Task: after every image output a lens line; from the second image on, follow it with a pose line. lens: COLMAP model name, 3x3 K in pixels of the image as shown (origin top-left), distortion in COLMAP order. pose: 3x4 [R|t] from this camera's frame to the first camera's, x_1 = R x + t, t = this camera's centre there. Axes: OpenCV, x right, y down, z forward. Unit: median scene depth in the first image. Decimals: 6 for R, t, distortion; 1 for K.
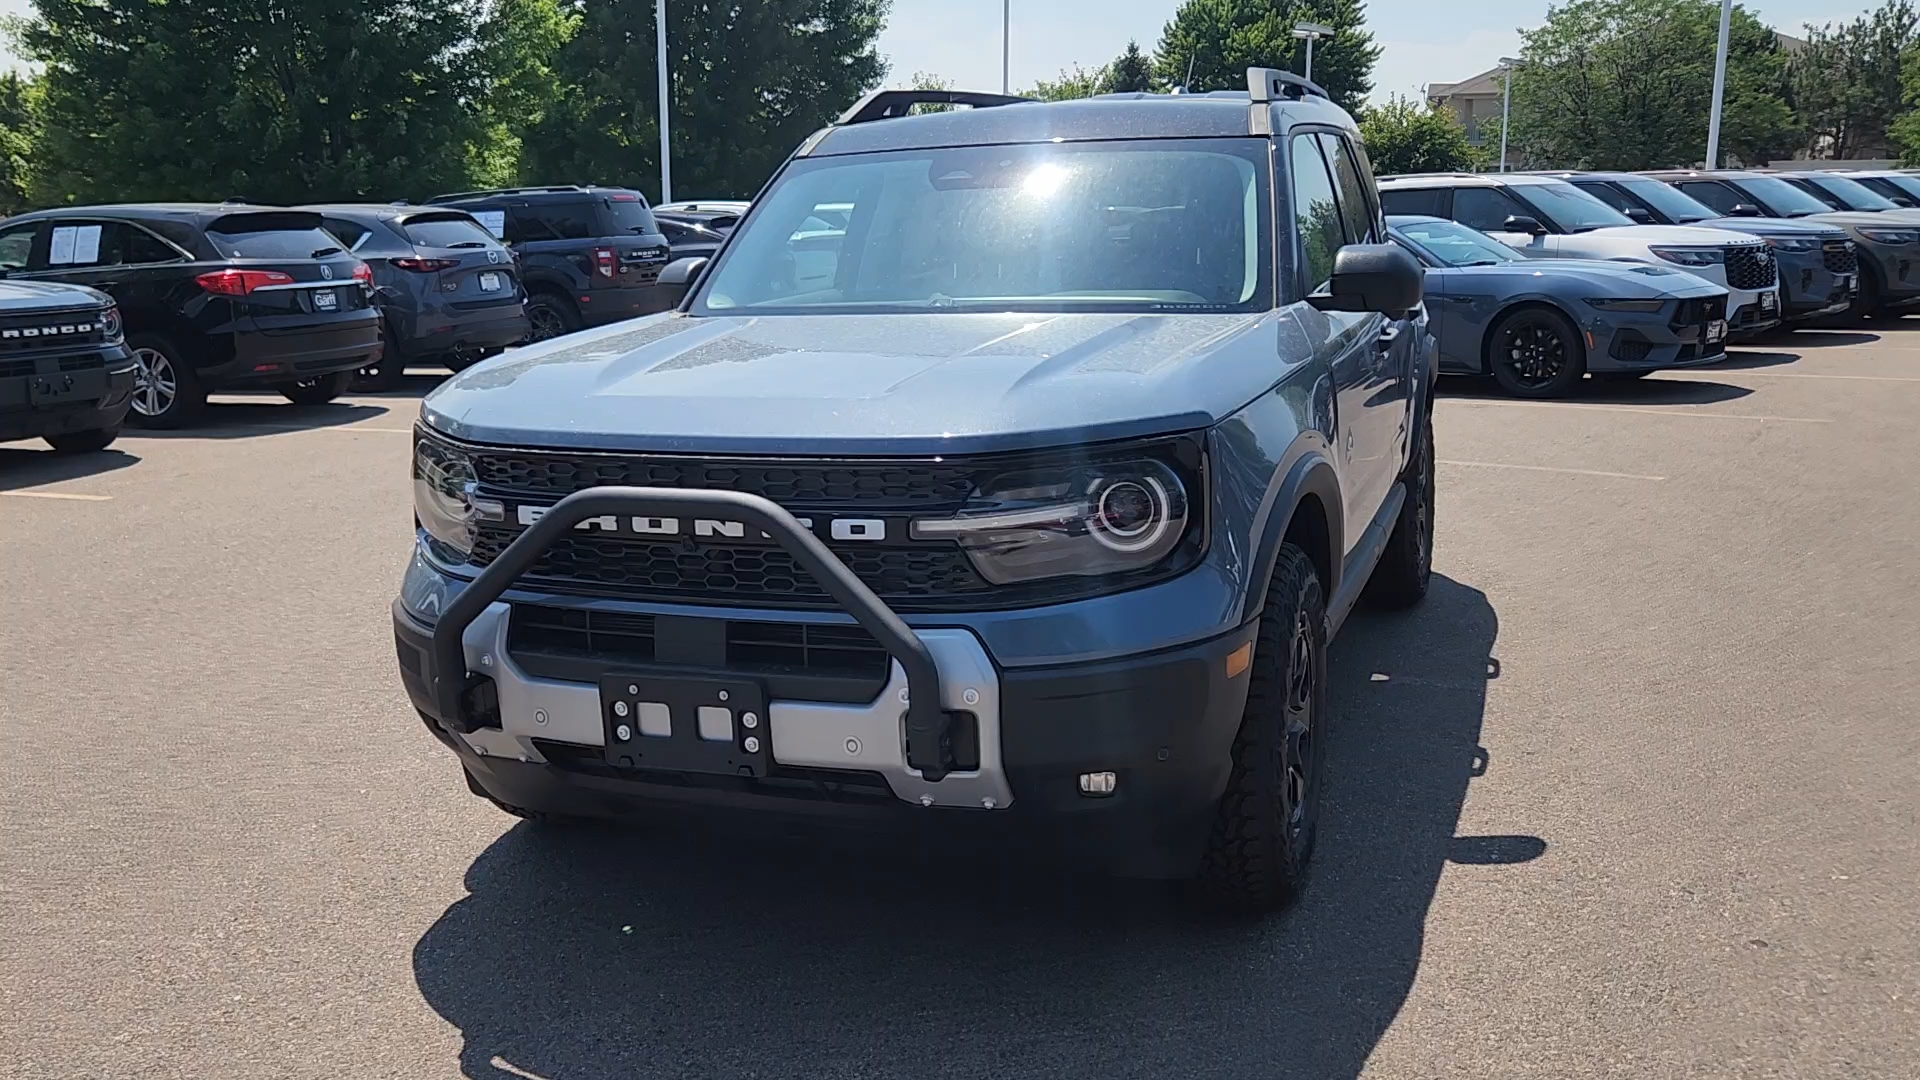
lens RADIAL K [[1629.3, 0, 959.1], [0, 1629.3, 521.4], [0, 0, 1]] dist [0.023658, -0.005675]
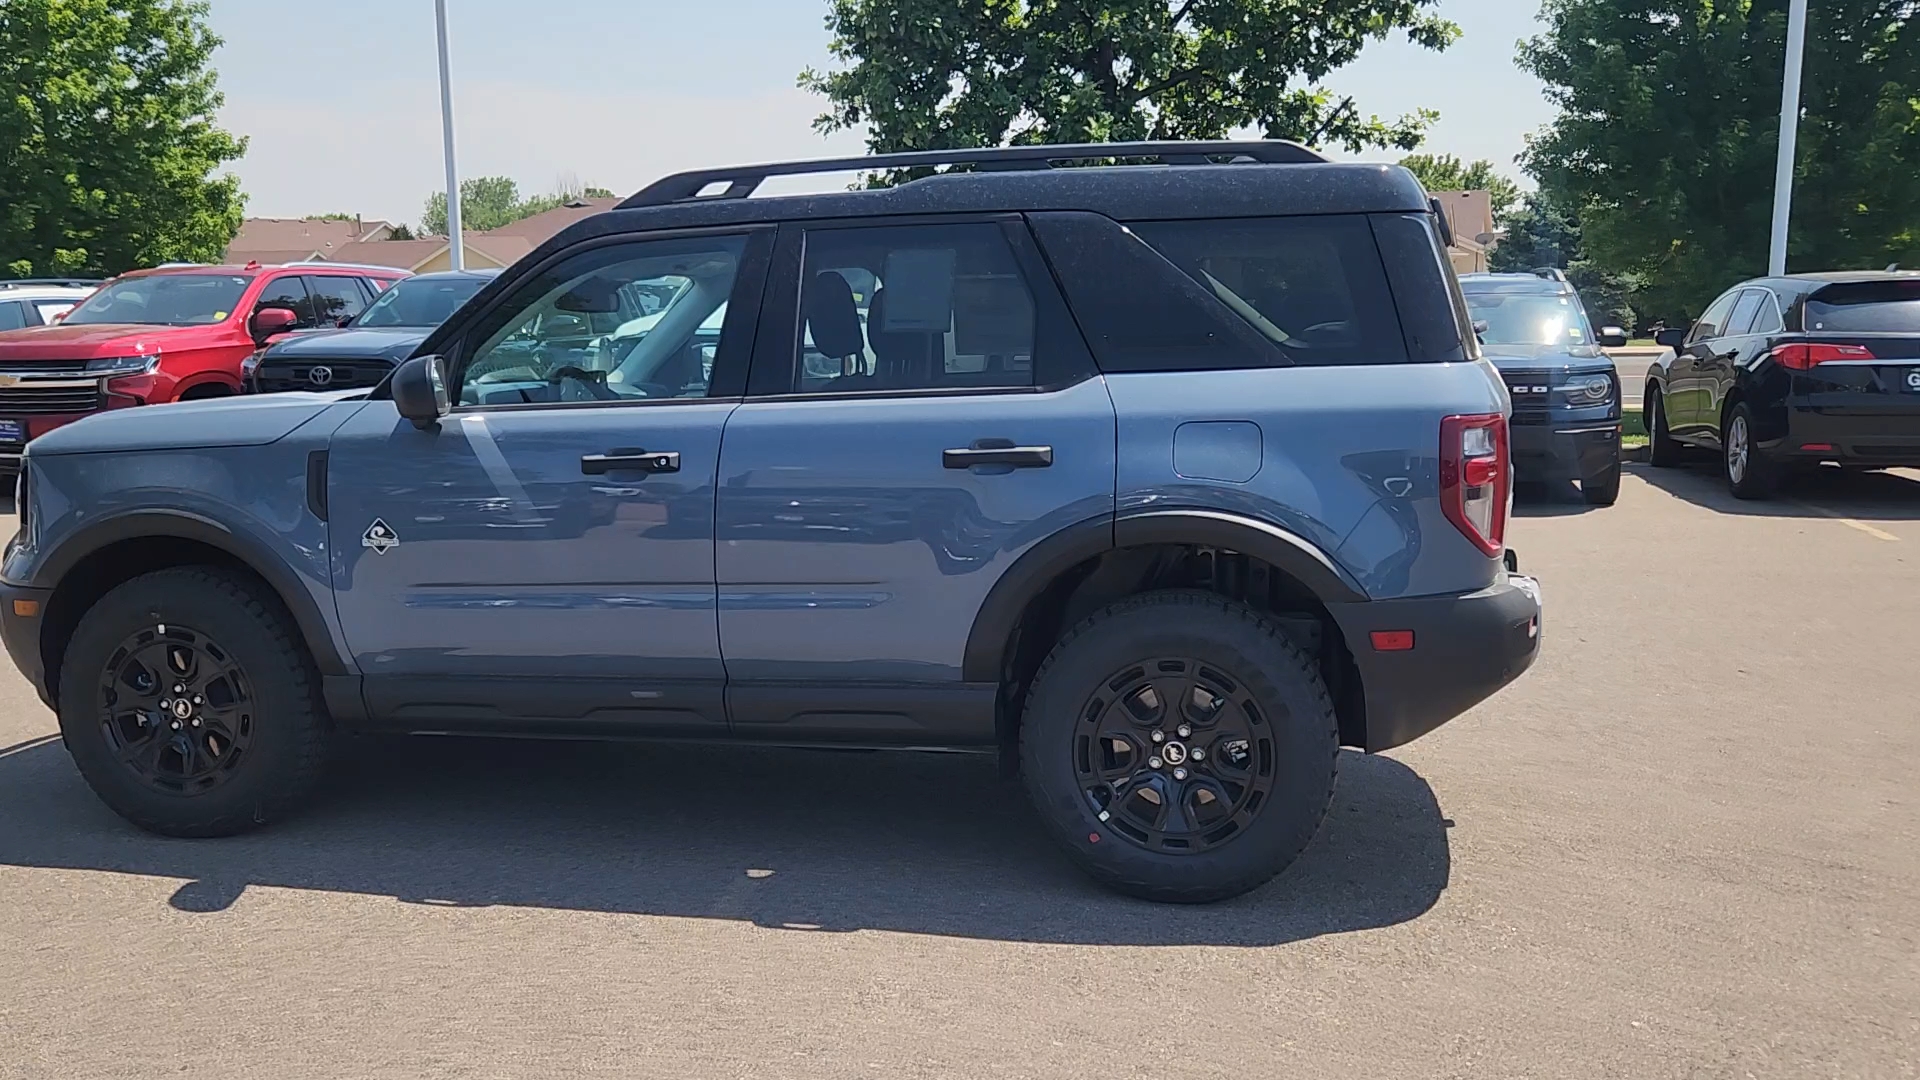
lens RADIAL K [[1629.3, 0, 956.4], [0, 1629.3, 543.2], [0, 0, 1]] dist [0.023658, -0.005675]
pose [[0.142271, 0.159270, -0.976930, 1.082755], [-0.174310, 0.975577, 0.133664, -0.202843], [0.974359, 0.151273, 0.166558, 0.950856]]
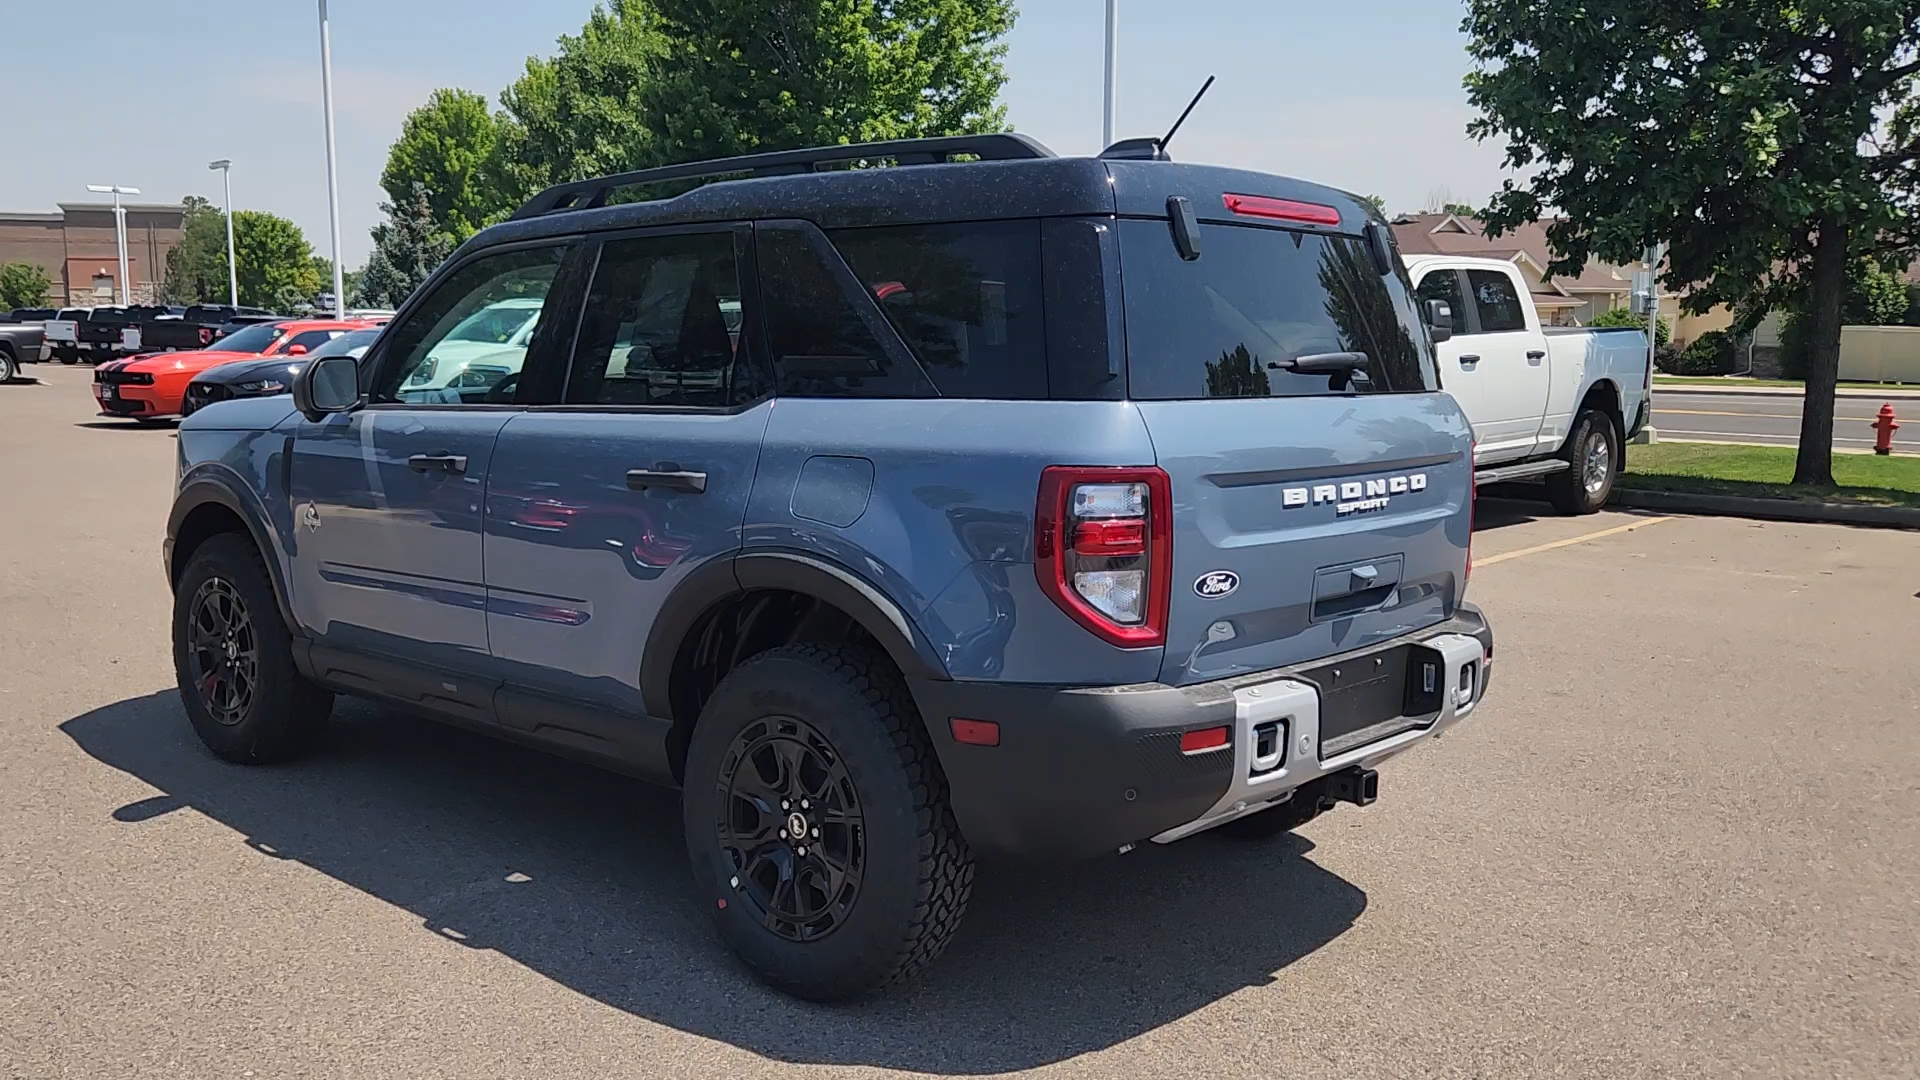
lens RADIAL K [[1629.3, 0, 958.7], [0, 1629.3, 545.2], [0, 0, 1]] dist [0.023658, -0.005675]
pose [[-0.367128, 0.139528, -0.919646, 0.945055], [-0.174120, 0.960900, 0.215296, -0.297178], [0.913728, 0.239170, -0.328479, 1.471893]]
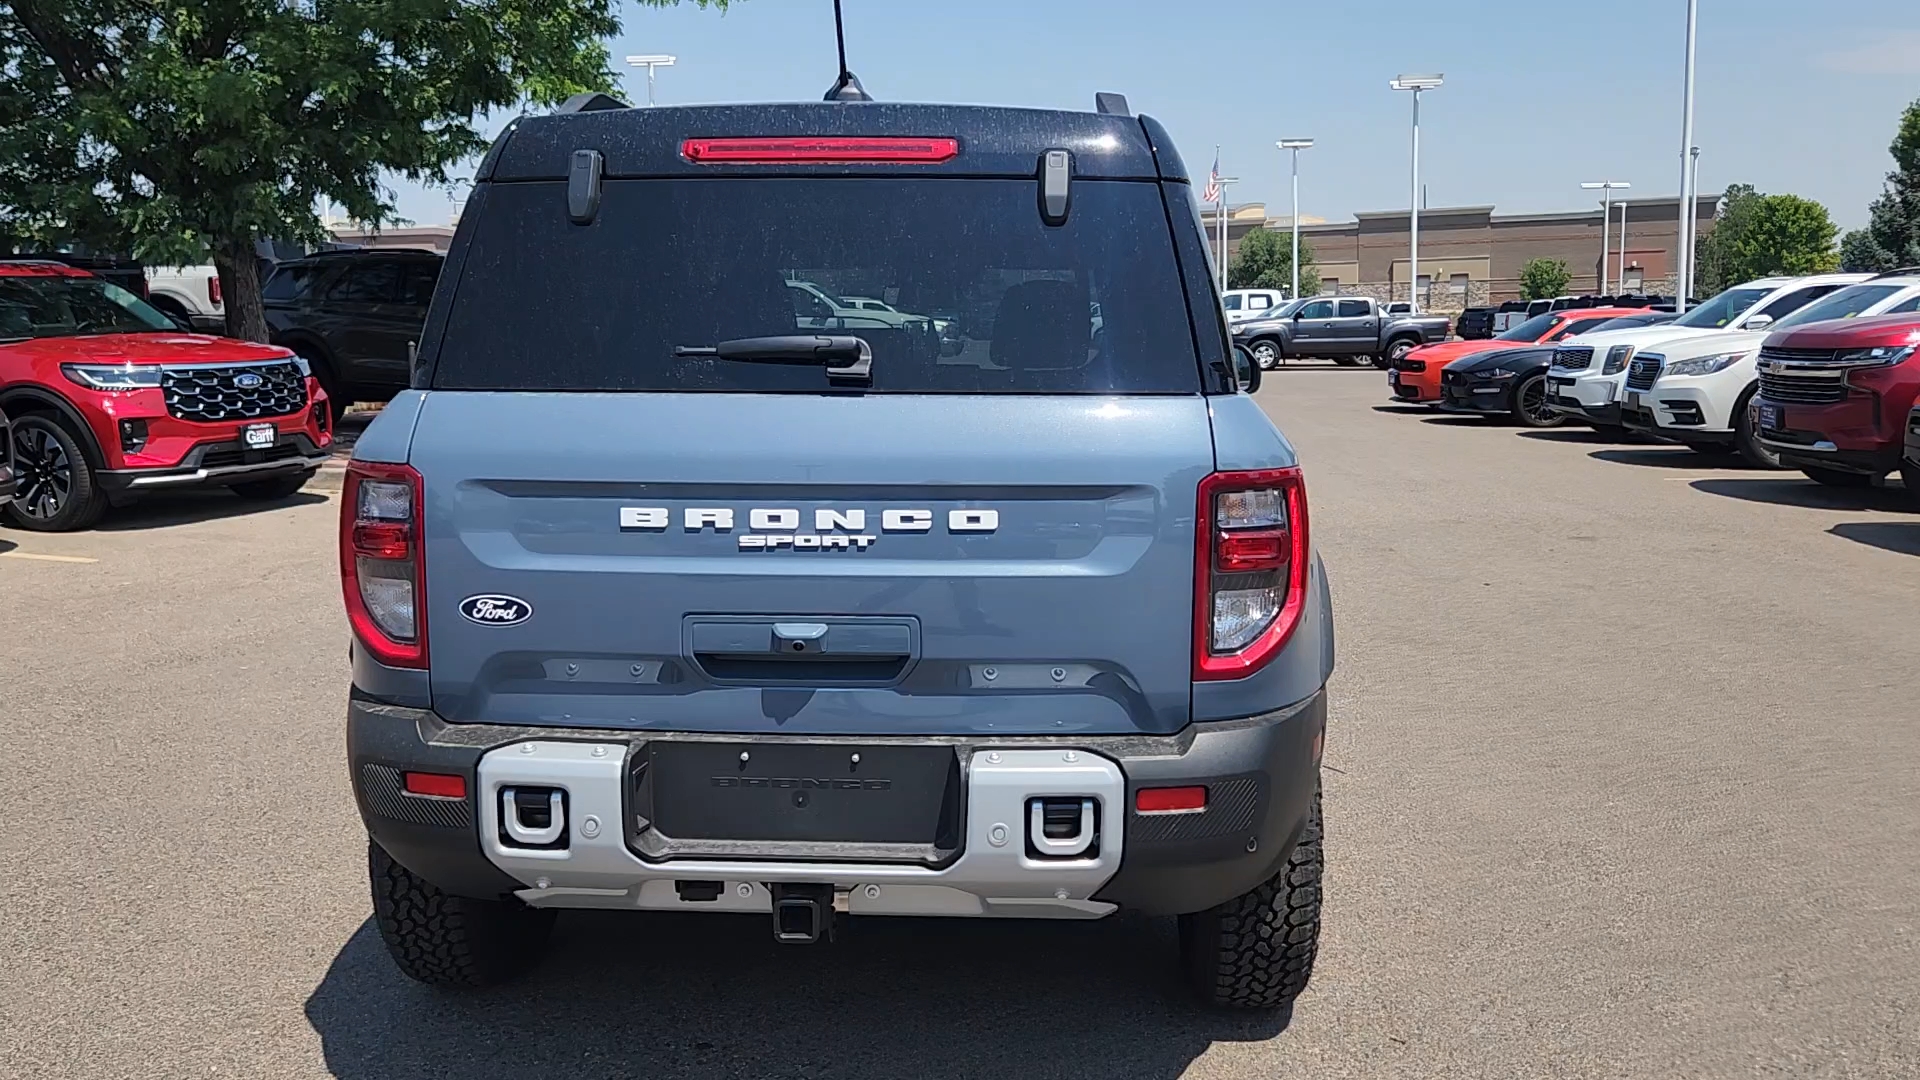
lens RADIAL K [[1629.3, 0, 953.6], [0, 1629.3, 529.9], [0, 0, 1]] dist [0.023658, -0.005675]
pose [[-0.952010, 0.066247, -0.298811, 0.330059], [-0.030969, 0.950434, 0.309380, -0.360153], [0.304495, 0.303786, -0.902772, 1.888576]]
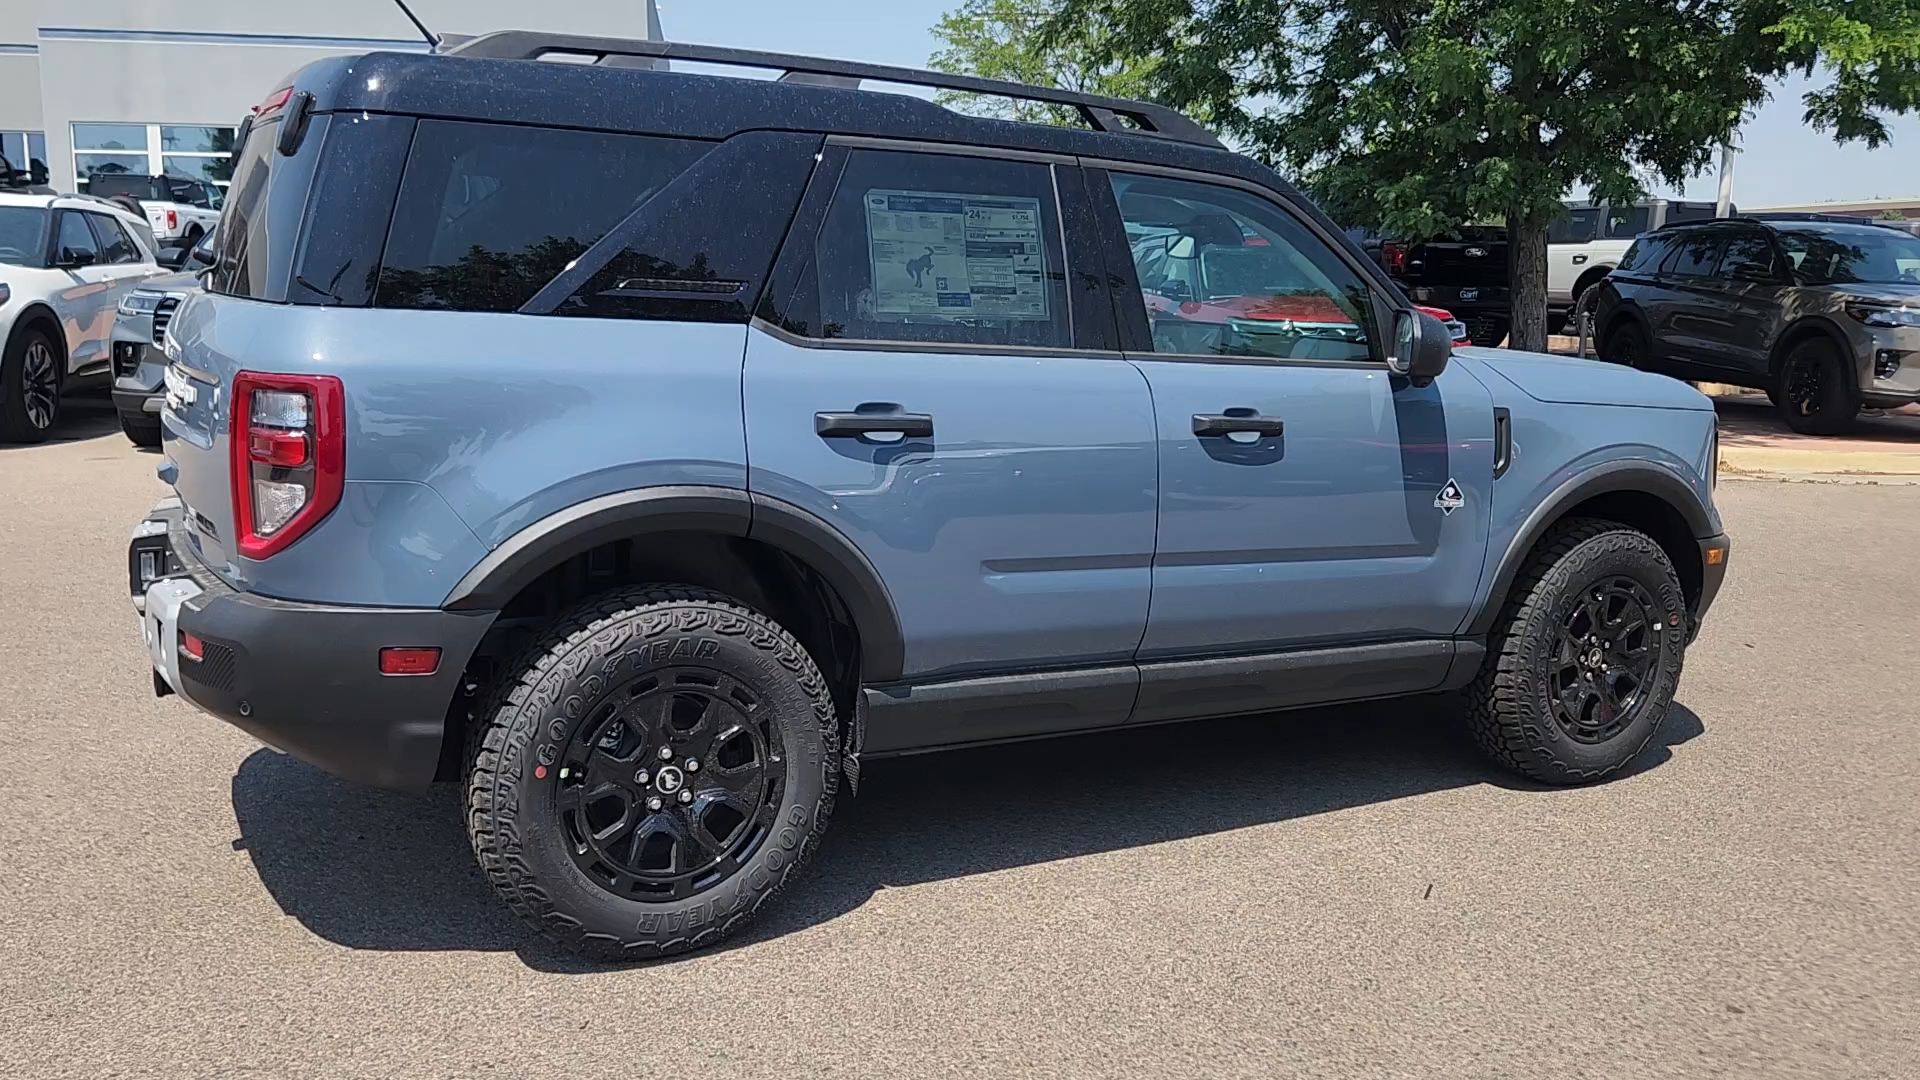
lens RADIAL K [[1629.3, 0, 960.6], [0, 1629.3, 531.0], [0, 0, 1]] dist [0.023658, -0.005675]
pose [[-0.773290, -0.097941, 0.626443, -0.503955], [0.105787, 0.954221, 0.279772, -0.299486], [-0.625166, 0.282614, -0.727528, 1.715664]]
